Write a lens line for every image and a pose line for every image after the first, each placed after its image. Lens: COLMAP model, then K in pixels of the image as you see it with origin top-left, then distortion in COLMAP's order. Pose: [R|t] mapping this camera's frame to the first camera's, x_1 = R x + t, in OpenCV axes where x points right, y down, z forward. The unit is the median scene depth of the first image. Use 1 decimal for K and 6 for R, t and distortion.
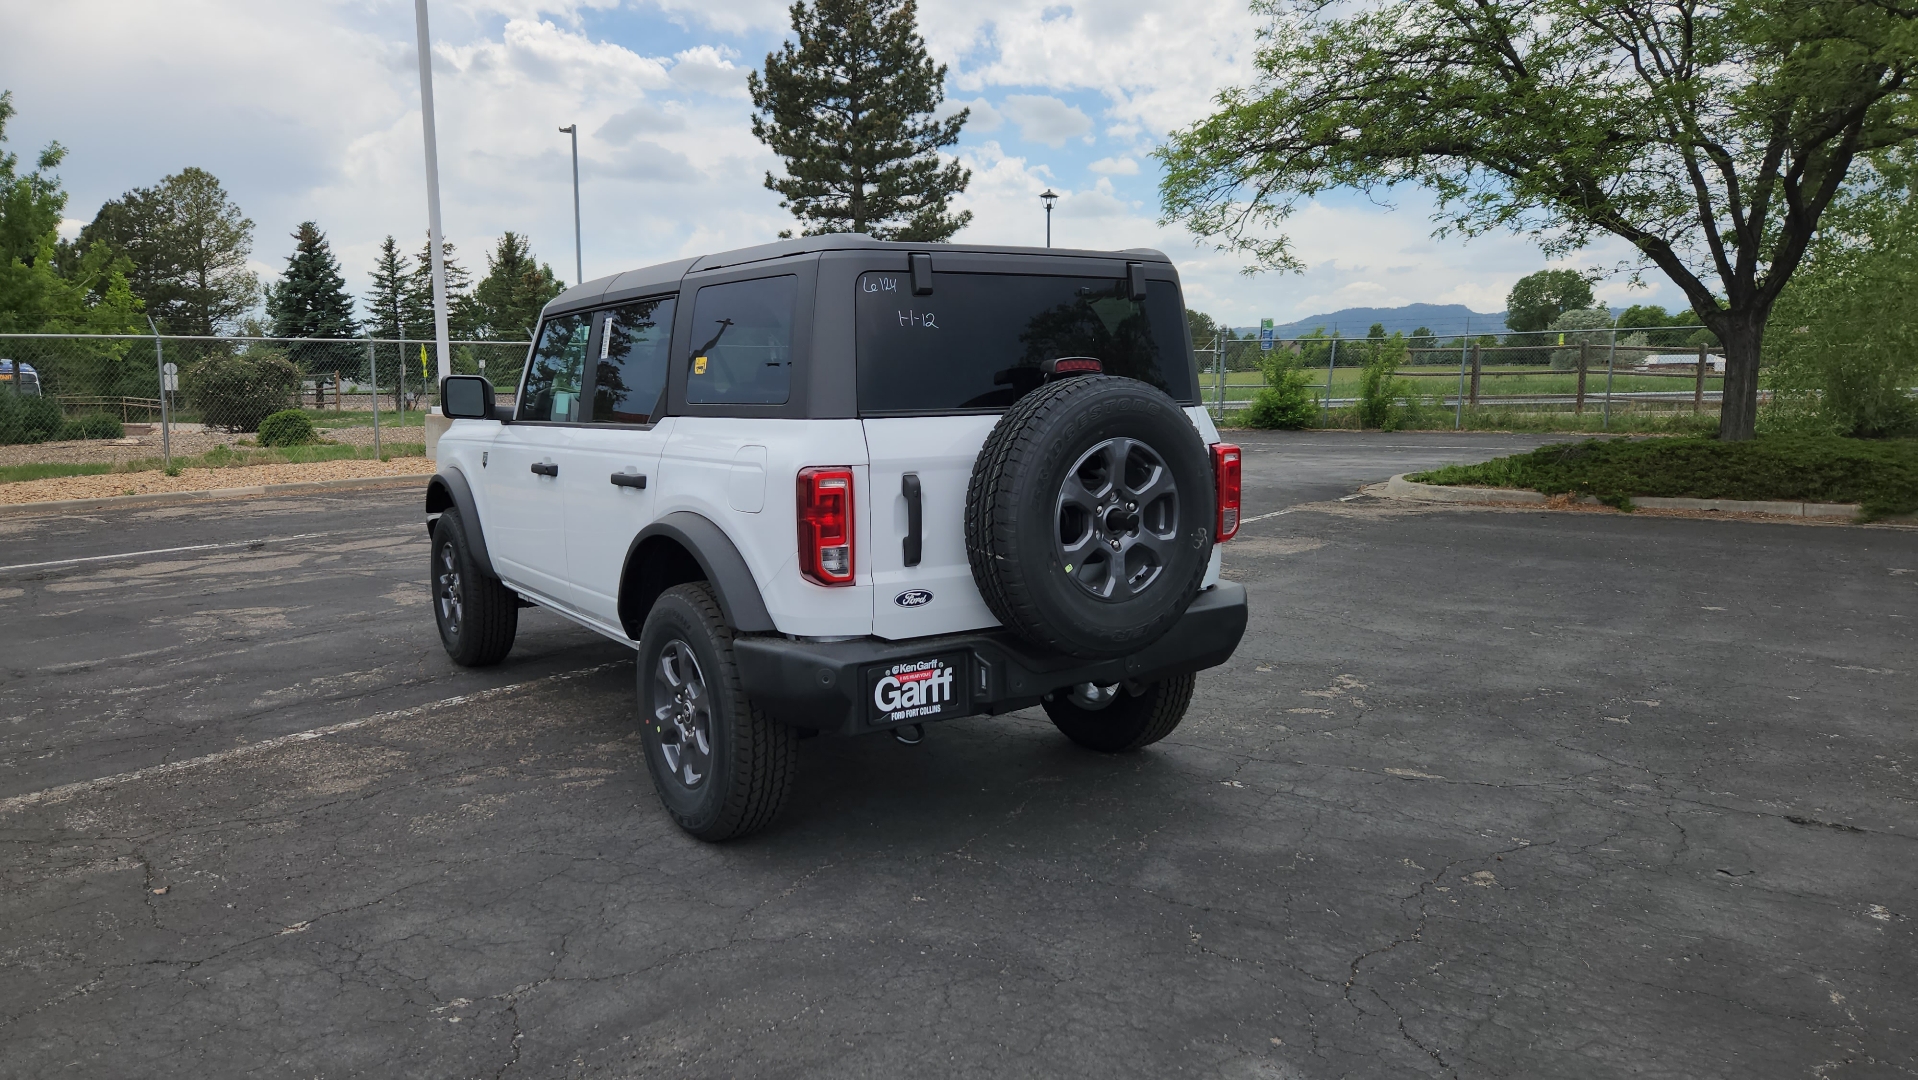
lens RADIAL K [[1284.6, 0, 917.2], [0, 1284.6, 531.1], [0, 0, 1]] dist [0.074538, -0.063442]
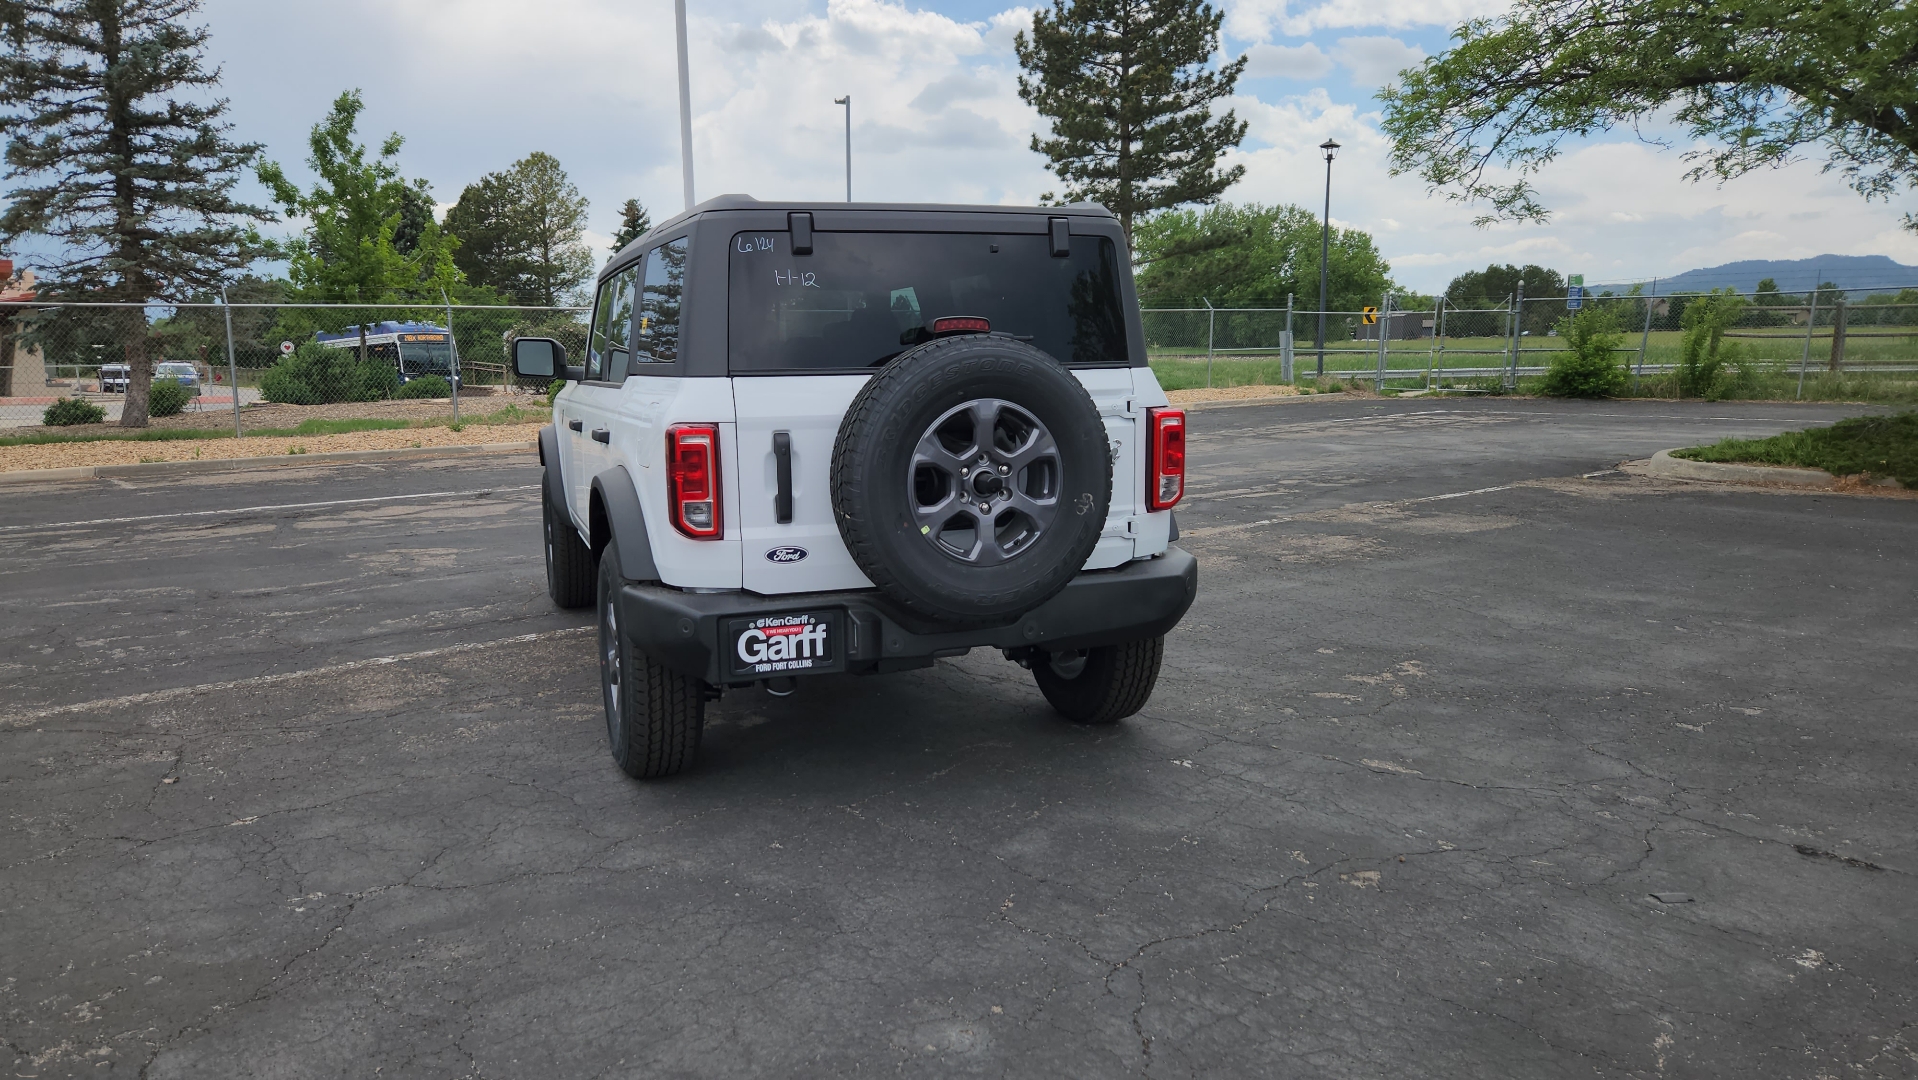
lens RADIAL K [[1282.5, 0, 911.6], [0, 1282.5, 548.6], [0, 0, 1]] dist [0.077113, -0.065420]
pose [[0.972300, 0.036400, -0.230887, 0.252083], [-0.027247, 0.998716, 0.042706, 0.000818], [0.232145, -0.035232, 0.972043, 0.024189]]
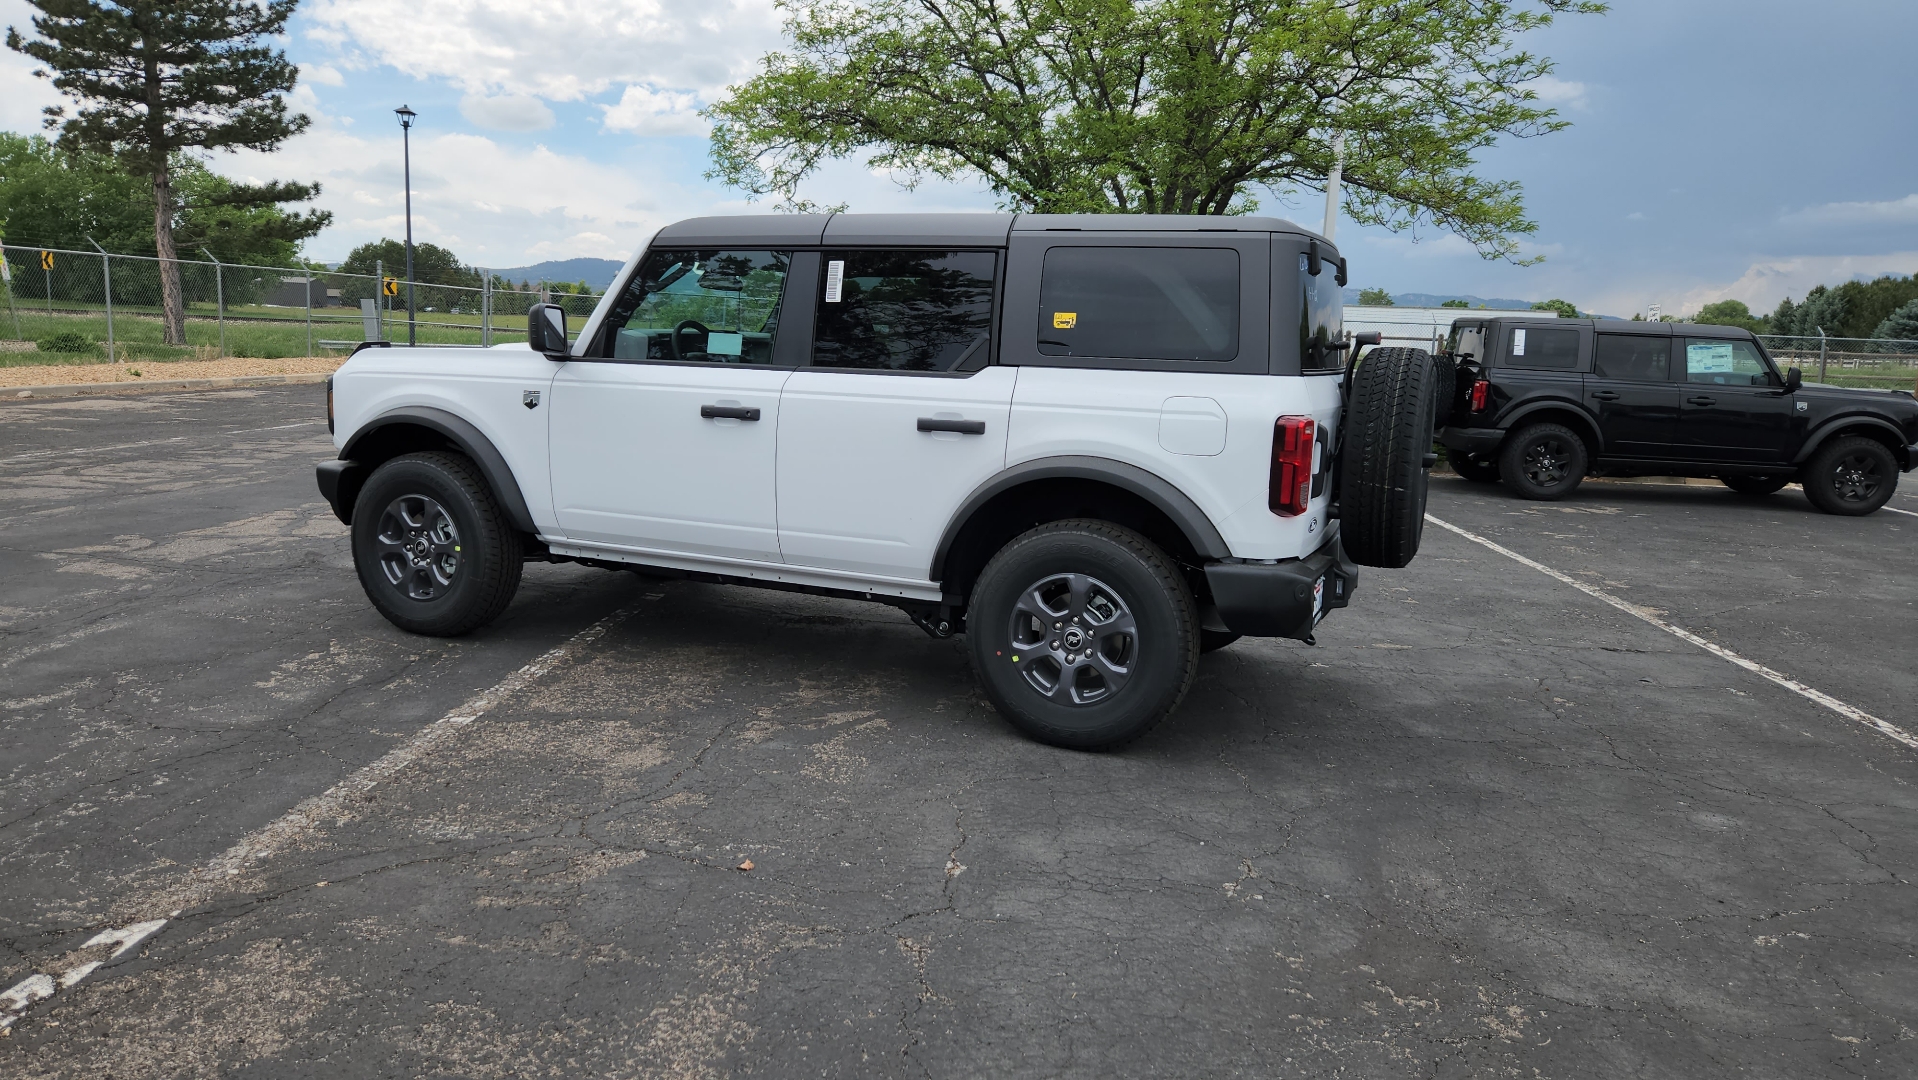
lens RADIAL K [[1284.2, 0, 932.0], [0, 1284.2, 531.3], [0, 0, 1]] dist [0.073204, -0.059834]
pose [[0.834447, -0.035933, 0.549916, -0.748969], [0.013605, 0.998911, 0.044628, -0.000988], [-0.550921, -0.029758, 0.834027, 0.133472]]
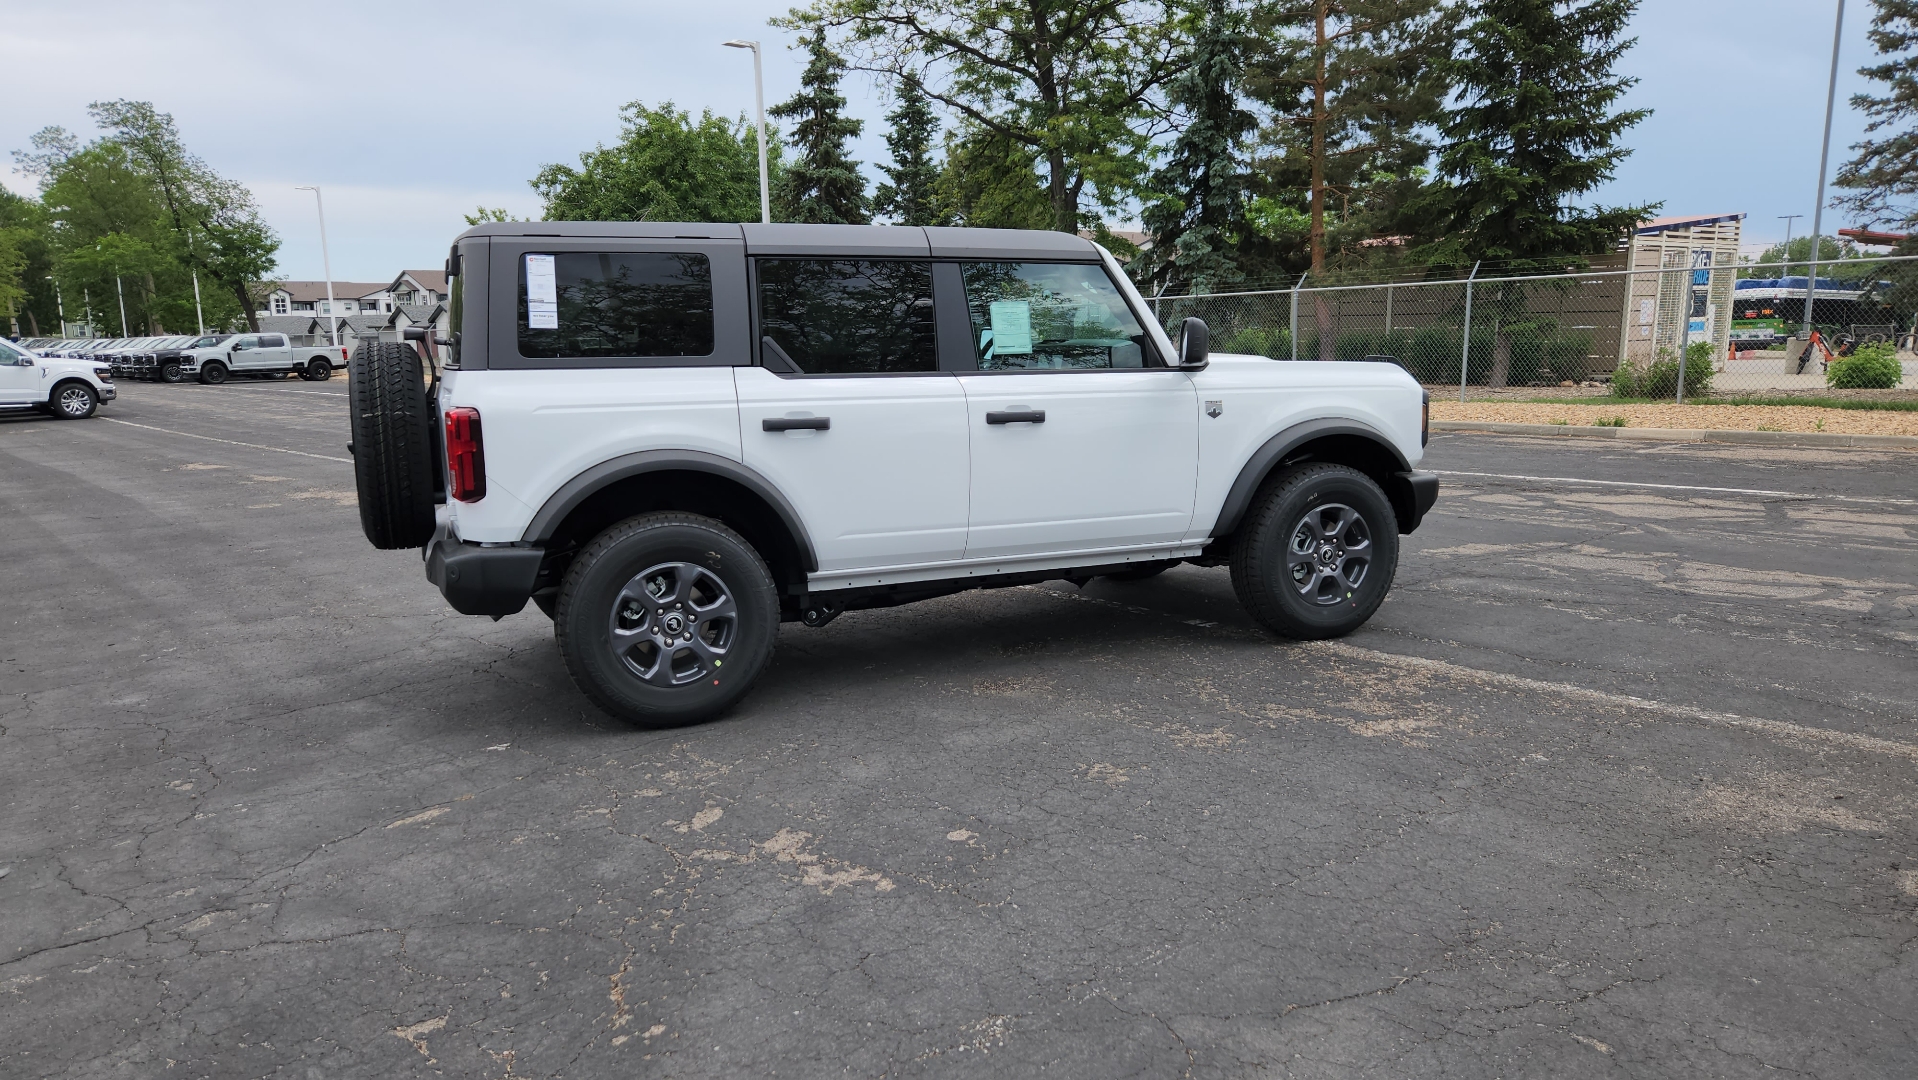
lens RADIAL K [[1279.7, 0, 940.0], [0, 1279.7, 557.0], [0, 0, 1]] dist [0.075319, -0.061189]
pose [[-0.192155, 0.182486, -0.964249, 1.081643], [-0.093123, 0.974735, 0.203028, -0.180661], [0.976936, 0.128806, -0.170307, 1.427189]]
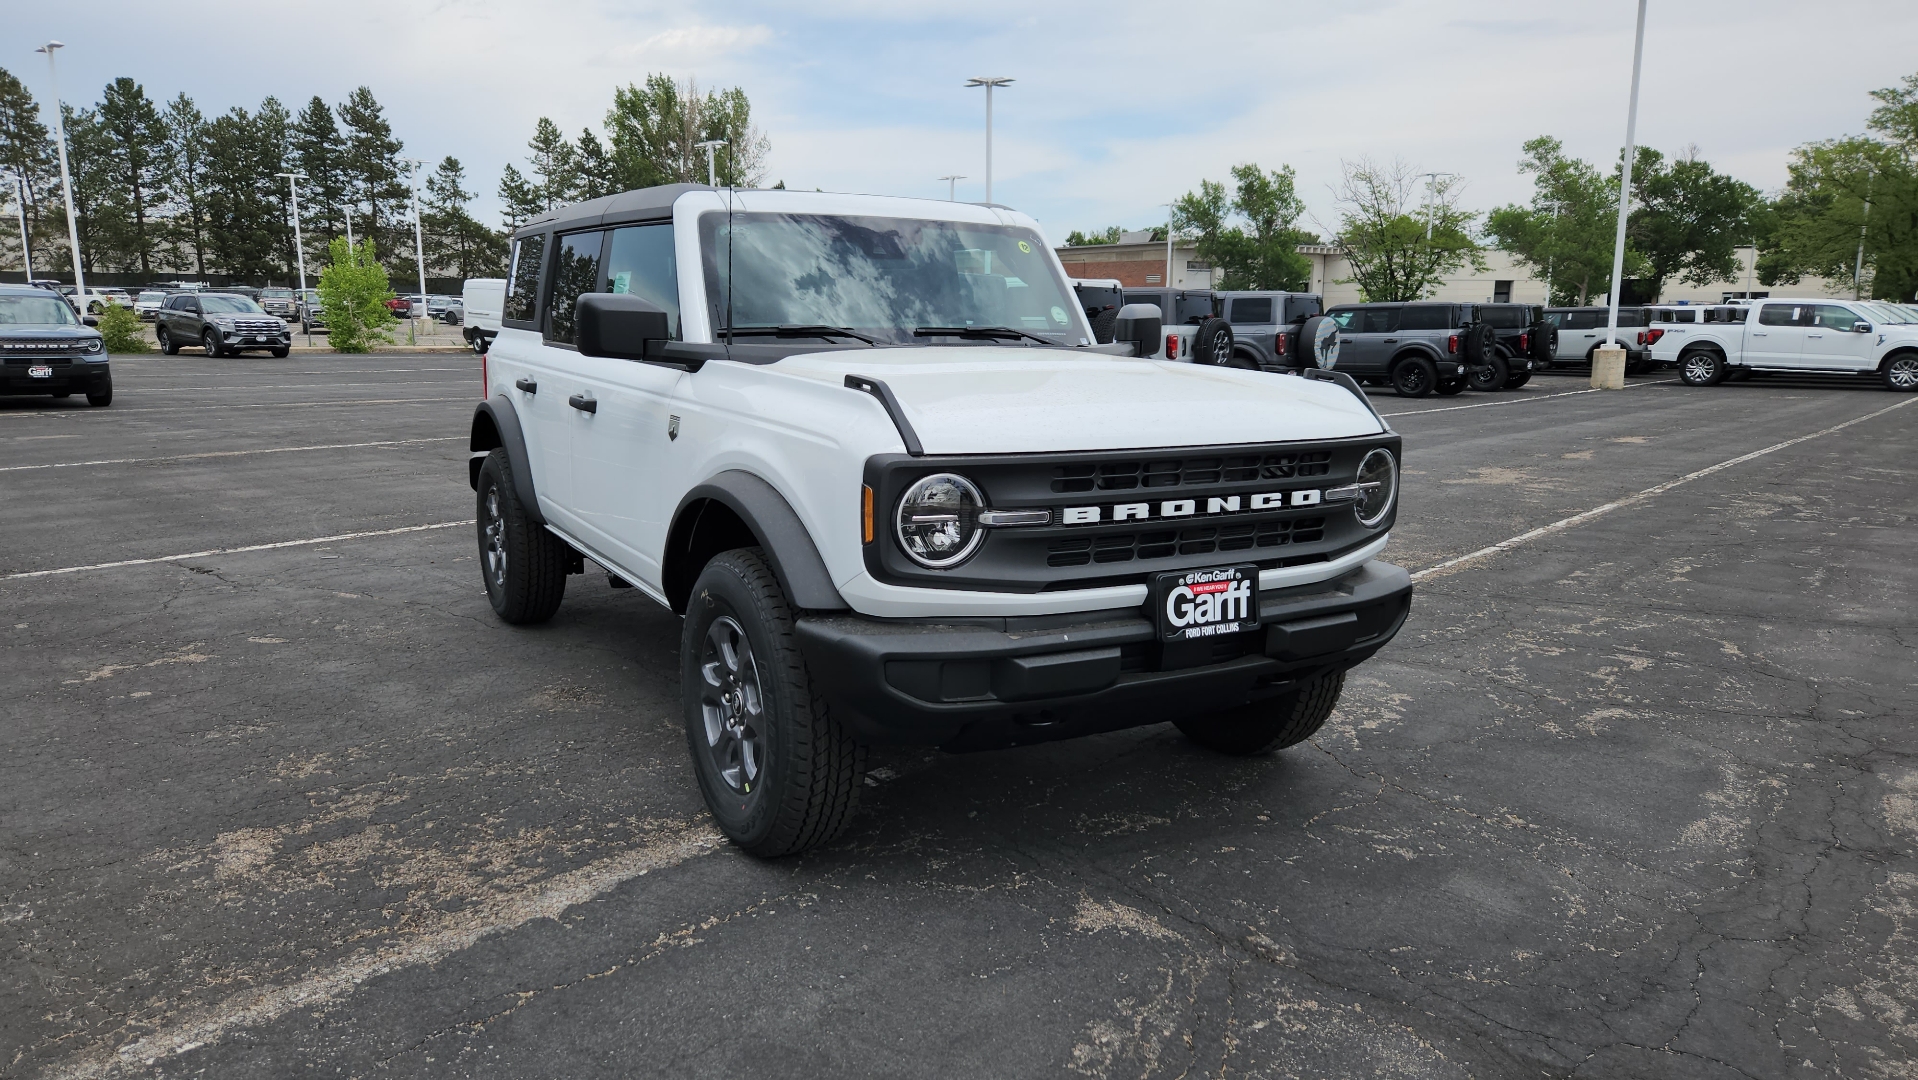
lens RADIAL K [[1284.3, 0, 923.4], [0, 1284.3, 533.6], [0, 0, 1]] dist [0.076337, -0.067871]
pose [[-0.998096, -0.008083, 0.061152, -0.313413], [0.009687, 0.958538, 0.284800, -0.261678], [-0.060919, 0.284850, -0.956634, 2.228888]]
